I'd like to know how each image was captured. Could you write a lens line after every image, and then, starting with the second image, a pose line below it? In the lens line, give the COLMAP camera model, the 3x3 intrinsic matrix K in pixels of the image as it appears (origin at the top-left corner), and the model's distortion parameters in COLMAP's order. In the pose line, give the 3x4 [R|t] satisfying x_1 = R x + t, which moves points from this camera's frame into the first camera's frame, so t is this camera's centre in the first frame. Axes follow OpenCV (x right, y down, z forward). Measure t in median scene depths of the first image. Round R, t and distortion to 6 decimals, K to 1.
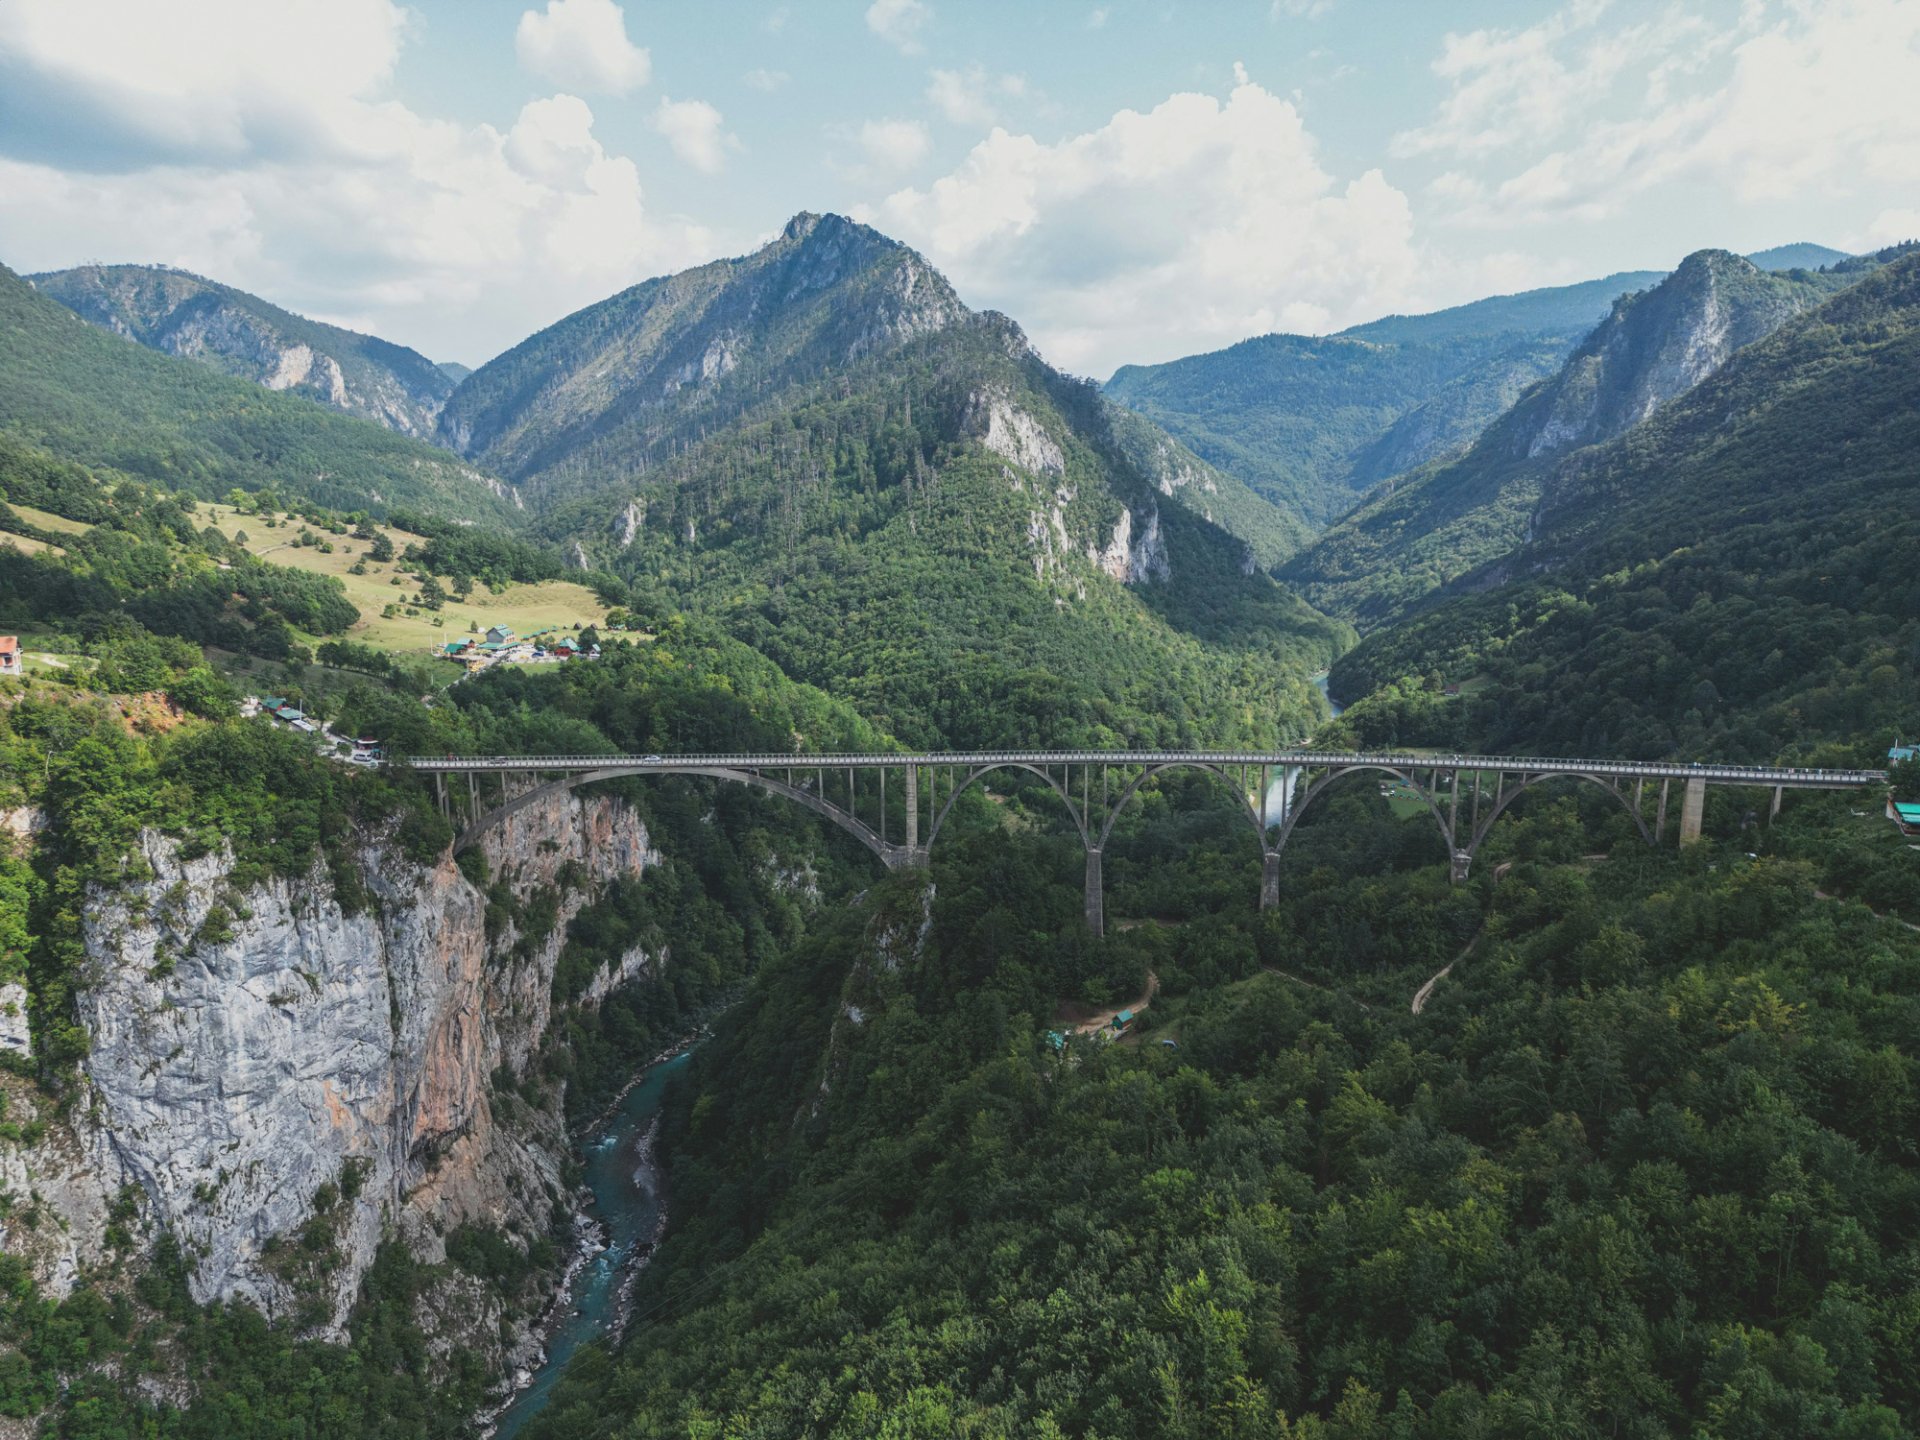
lens RADIAL K [[1175.2, 0, 962.8], [0, 1175.2, 724.1], [0, 0, 1]] dist [-0.004317, -0.006246]
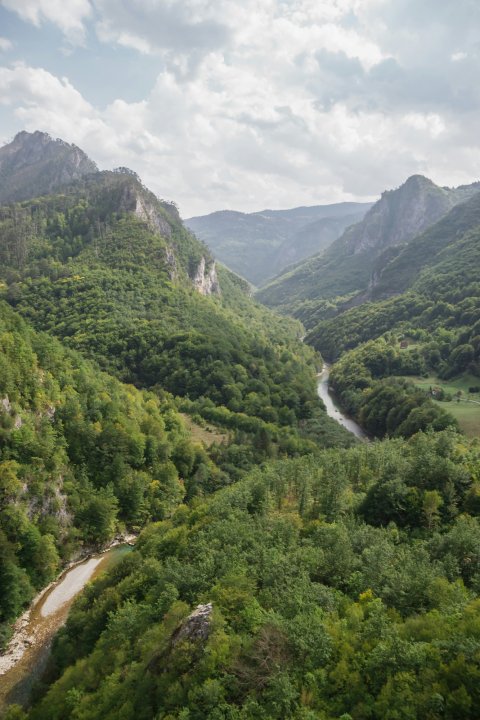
lens RADIAL K [[520.6, 0, 240.7], [0, 520.6, 364.0], [0, 0, 1]] dist [-0.070747, 0.006706]
pose [[0.964428, -0.007776, 0.264232, -0.051917], [0.010946, 0.999885, -0.010528, 0.006175], [-0.264120, 0.013045, 0.964402, 0.279807]]
